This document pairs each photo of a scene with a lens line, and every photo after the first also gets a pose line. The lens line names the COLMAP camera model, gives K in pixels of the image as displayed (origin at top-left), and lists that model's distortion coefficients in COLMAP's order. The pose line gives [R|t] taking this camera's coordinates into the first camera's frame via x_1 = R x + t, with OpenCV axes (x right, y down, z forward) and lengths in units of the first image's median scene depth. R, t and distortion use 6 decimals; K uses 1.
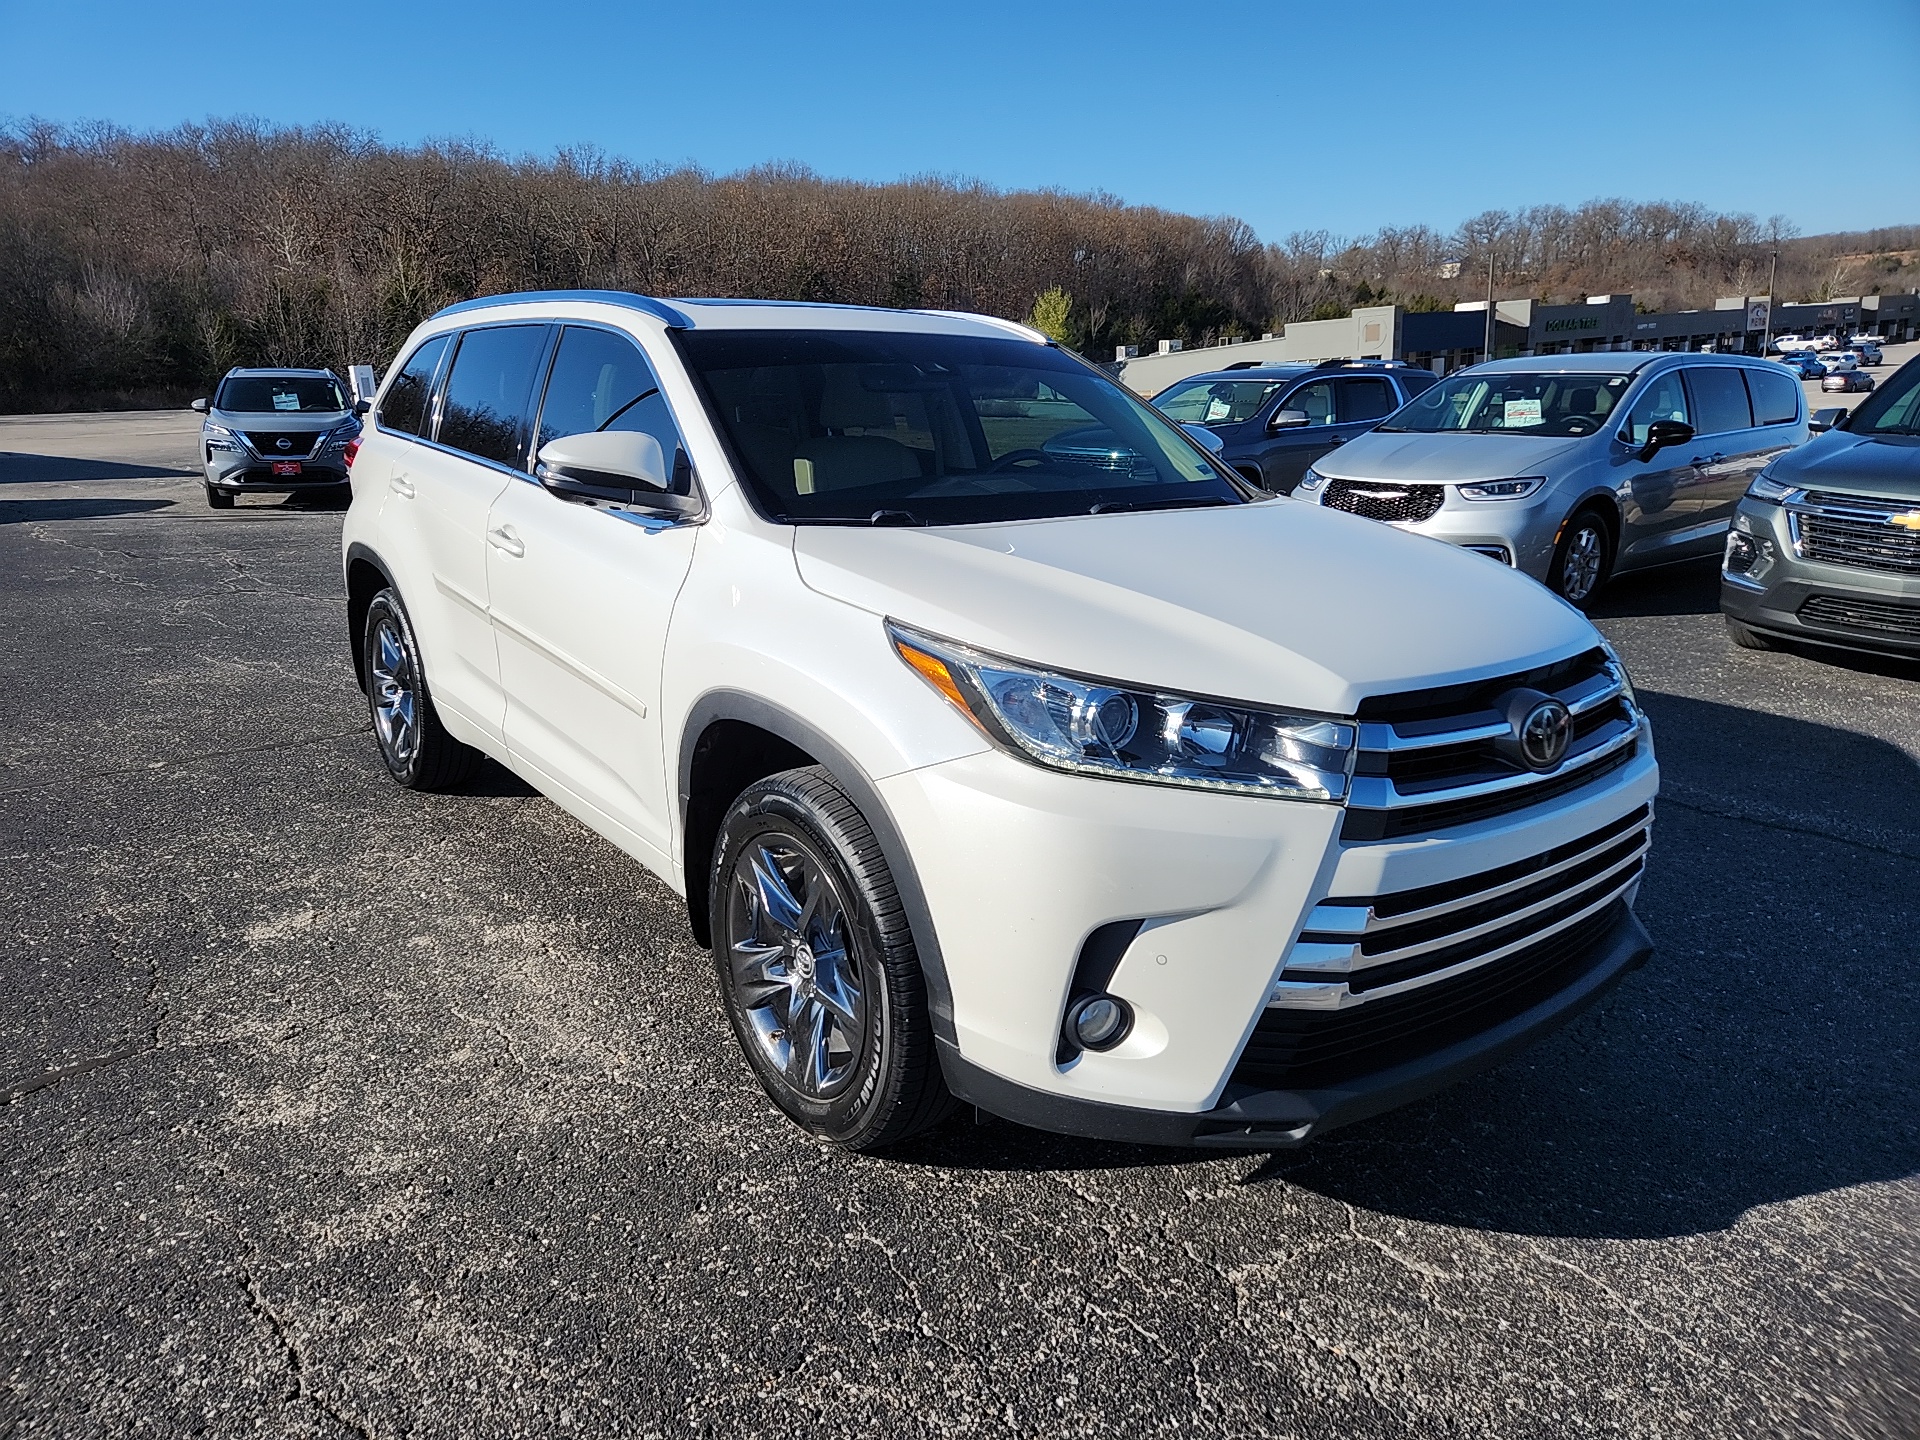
lens RADIAL K [[1273.0, 0, 928.1], [0, 1273.0, 711.0], [0, 0, 1]] dist [0.096063, -0.084802]
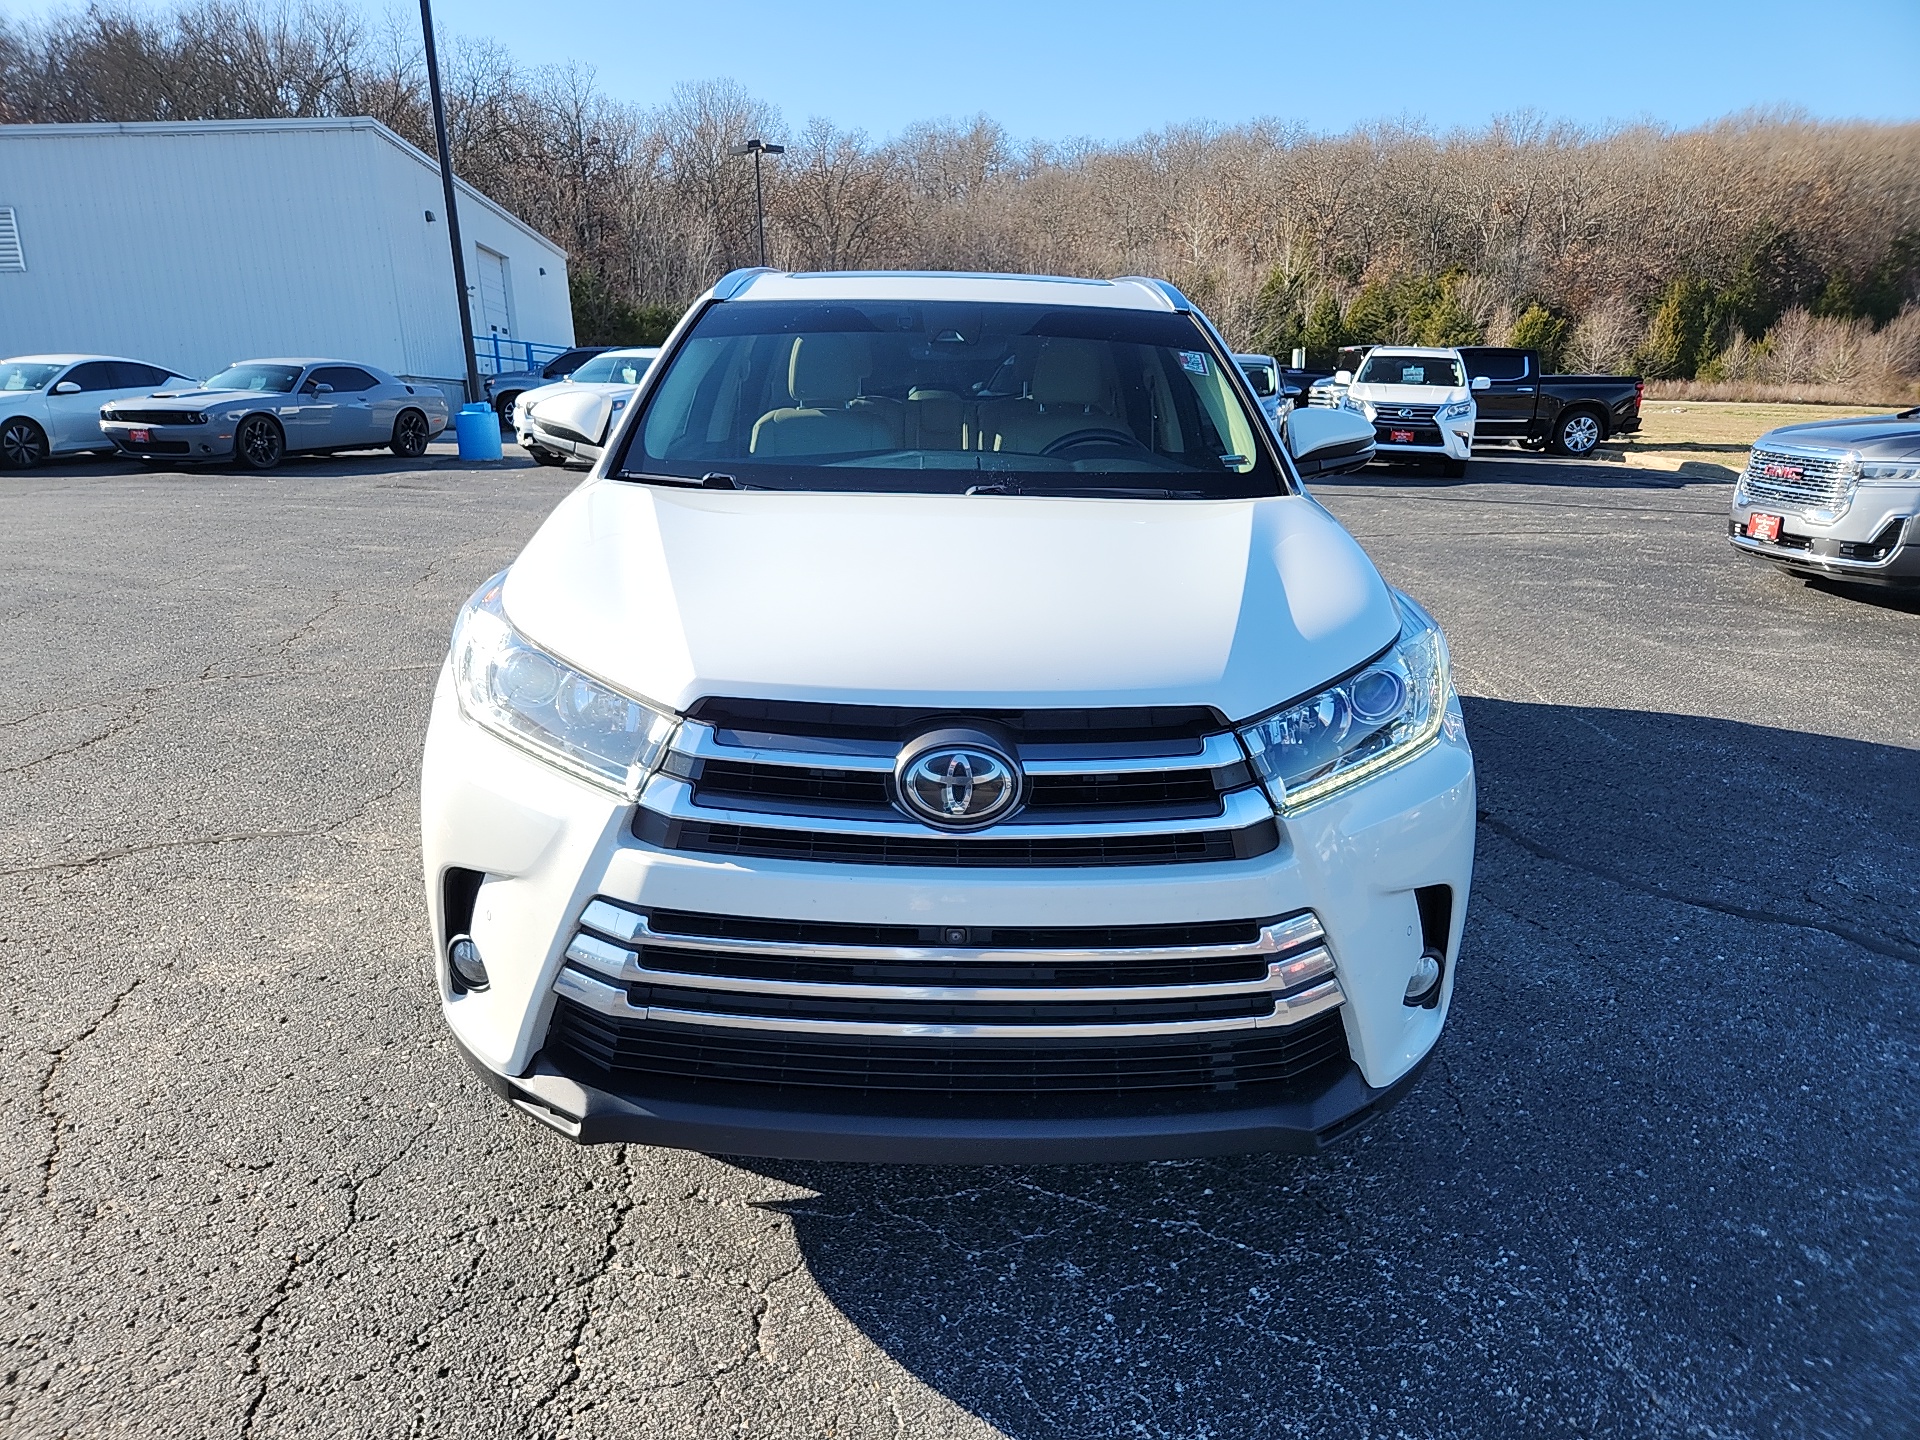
lens RADIAL K [[1285.6, 0, 934.2], [0, 1285.6, 738.8], [0, 0, 1]] dist [0.069639, -0.060123]
pose [[0.799516, 0.176368, -0.574168, 0.808385], [-0.159682, 0.983931, 0.079882, -0.063563], [0.579031, 0.027818, 0.814831, 0.289657]]
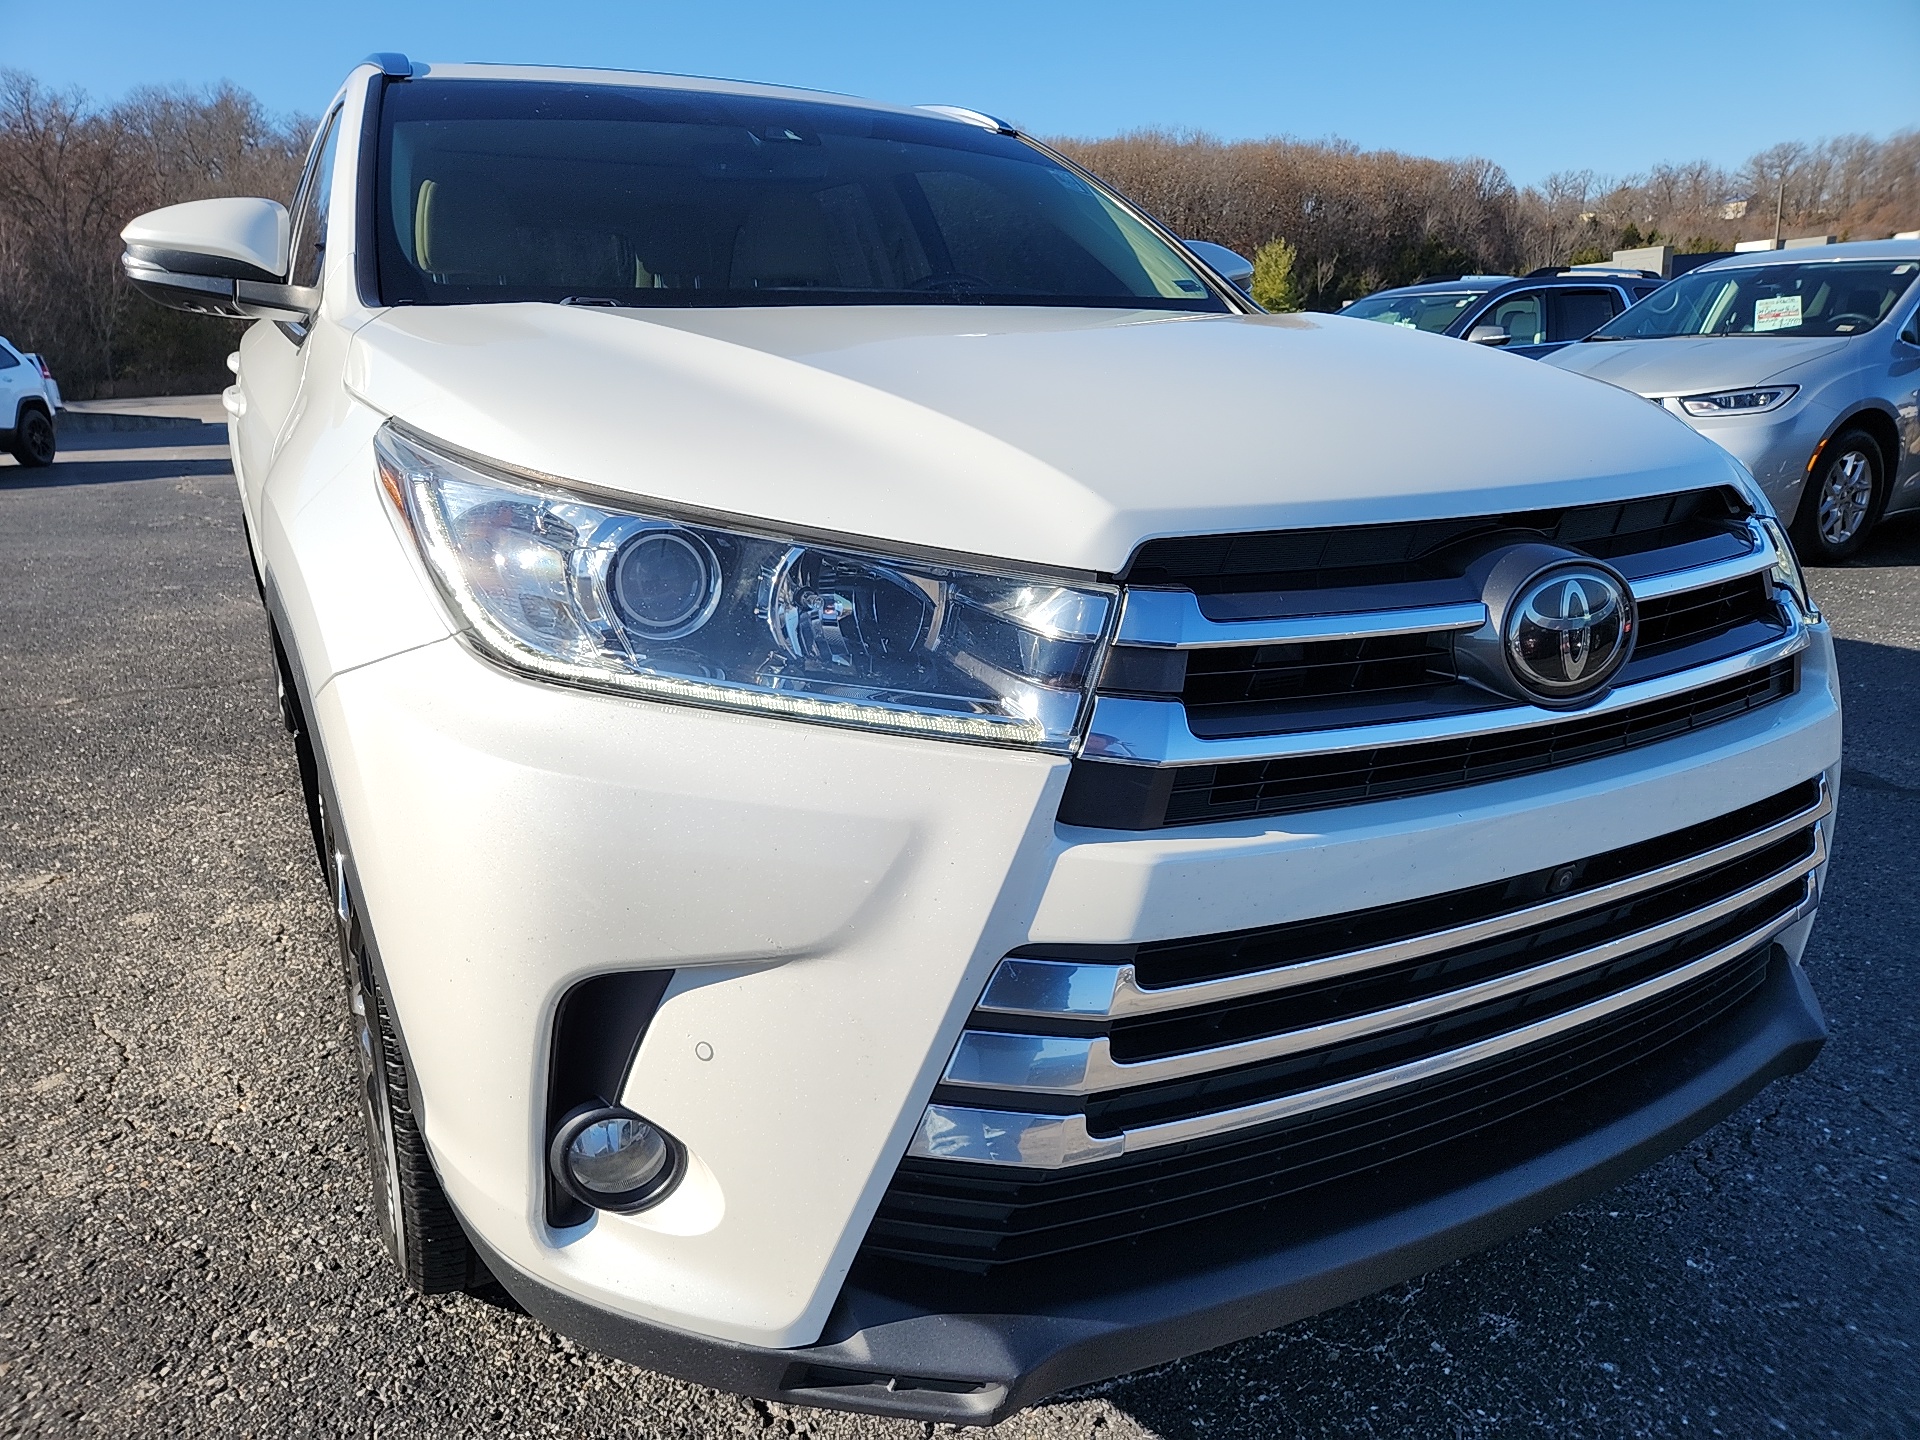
lens RADIAL K [[1285.6, 0, 934.2], [0, 1285.6, 738.8], [0, 0, 1]] dist [0.069639, -0.060123]
pose [[0.987975, 0.025125, -0.152556, 0.273342], [-0.019031, 0.998967, 0.041272, 0.038050], [0.153435, -0.037872, 0.987433, 0.406082]]
